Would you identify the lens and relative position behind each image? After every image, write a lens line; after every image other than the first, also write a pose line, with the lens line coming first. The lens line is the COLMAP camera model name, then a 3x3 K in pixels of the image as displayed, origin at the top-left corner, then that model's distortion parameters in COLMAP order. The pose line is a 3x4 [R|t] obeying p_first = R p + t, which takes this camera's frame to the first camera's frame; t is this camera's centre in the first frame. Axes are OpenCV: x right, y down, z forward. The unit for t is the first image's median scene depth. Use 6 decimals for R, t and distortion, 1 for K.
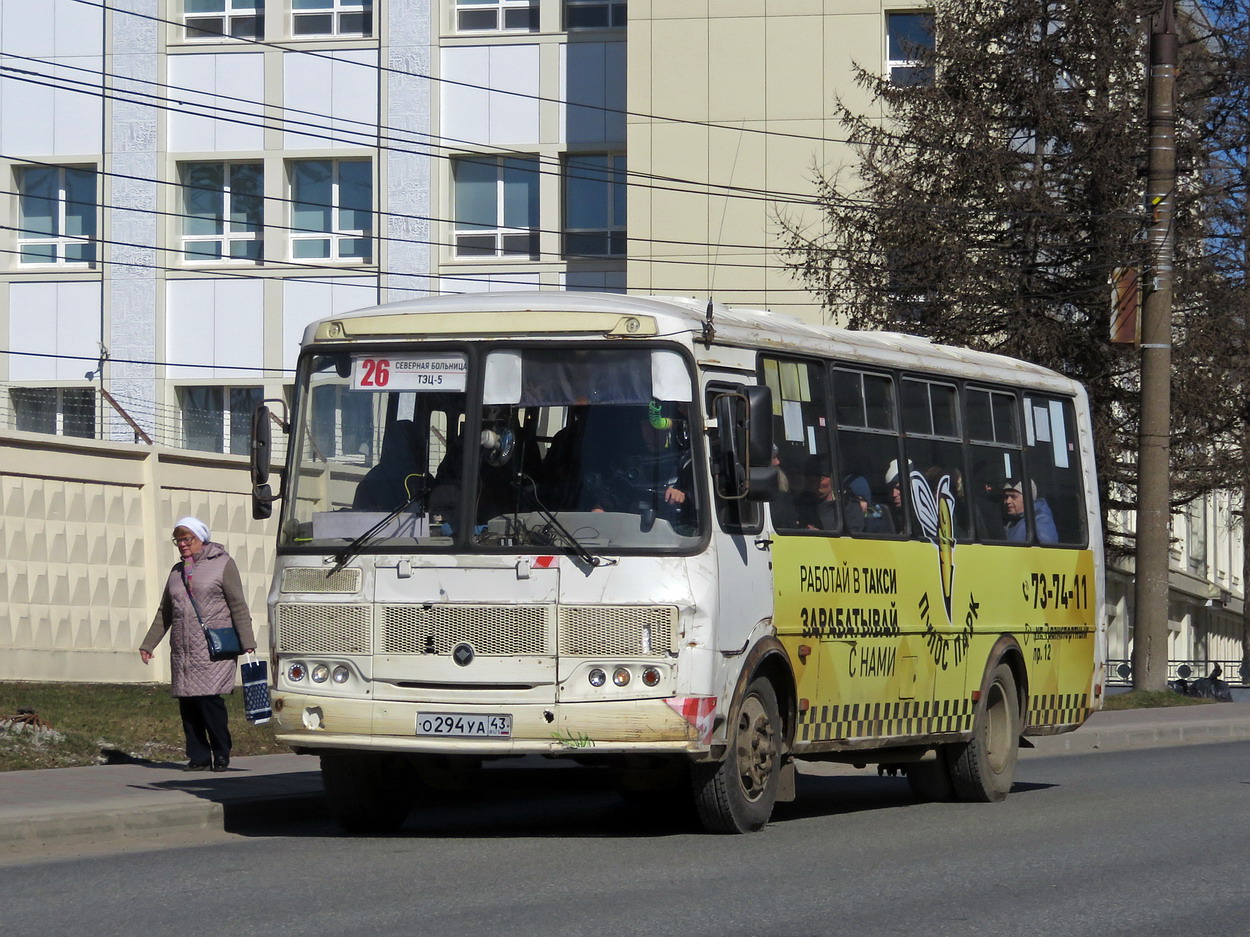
lens RADIAL K [[5786.7, 0, 628.0], [0, 5786.7, 465.9], [0, 0, 1]] dist [-2.099135, 0.000000]
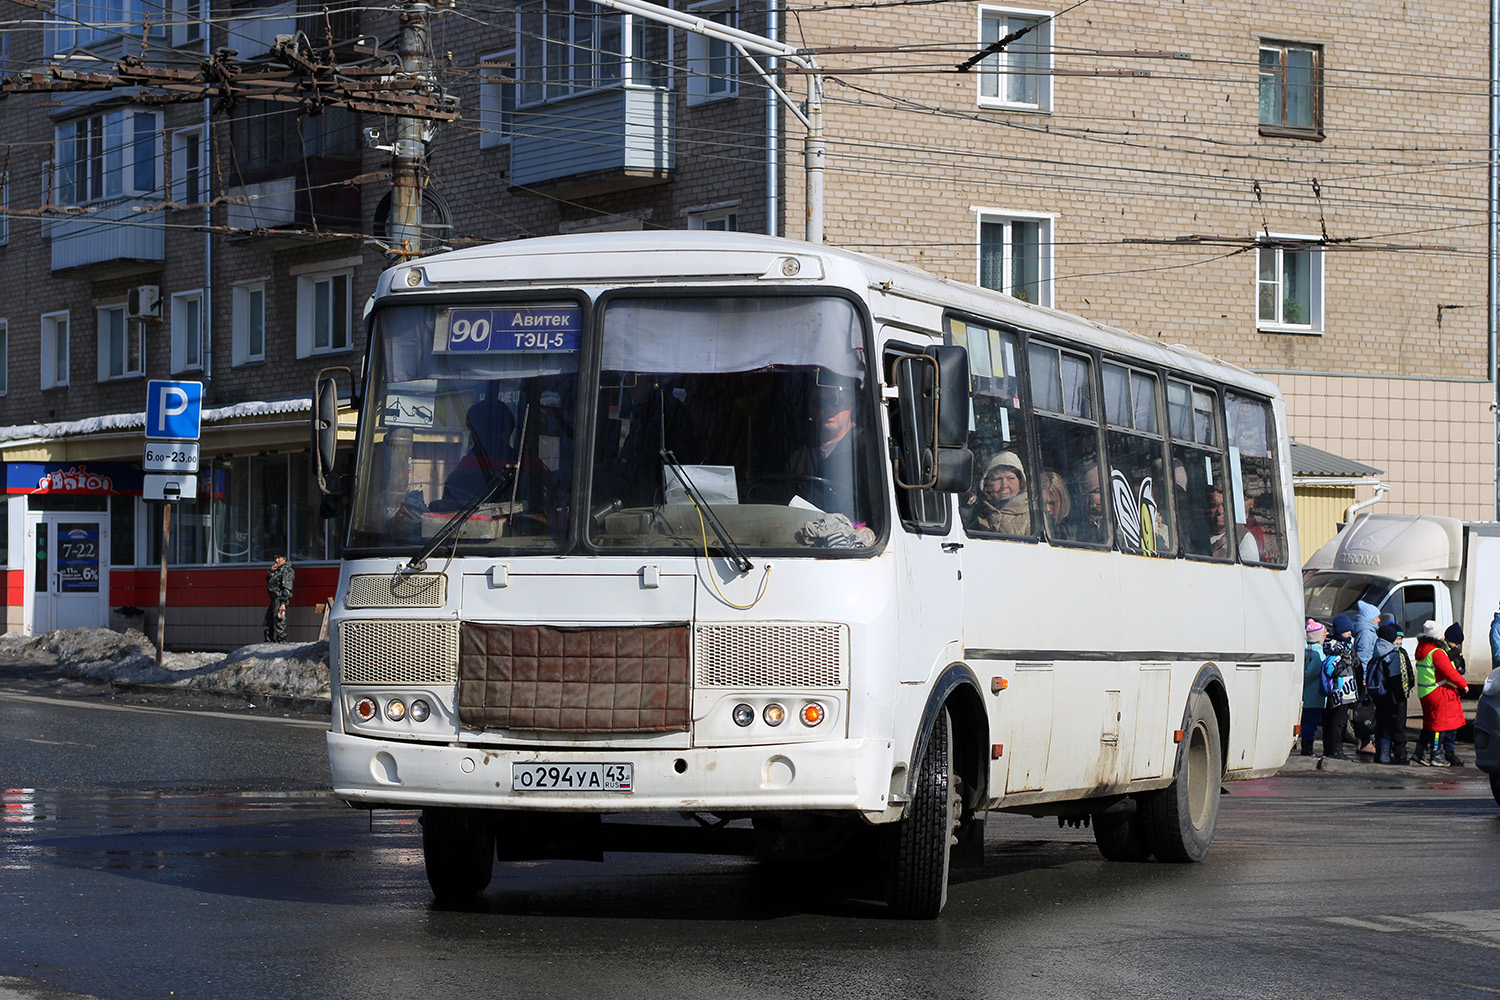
lens RADIAL K [[4015.4, 0, 745.4], [0, 4015.4, 489.5], [0, 0, 1]] dist [0.241799, 0.000000]
pose [[0.999990, 0.003901, -0.002374, -0.003850], [-0.003931, 0.999910, -0.012804, 0.012636], [0.002324, 0.012814, 0.999915, 0.441772]]
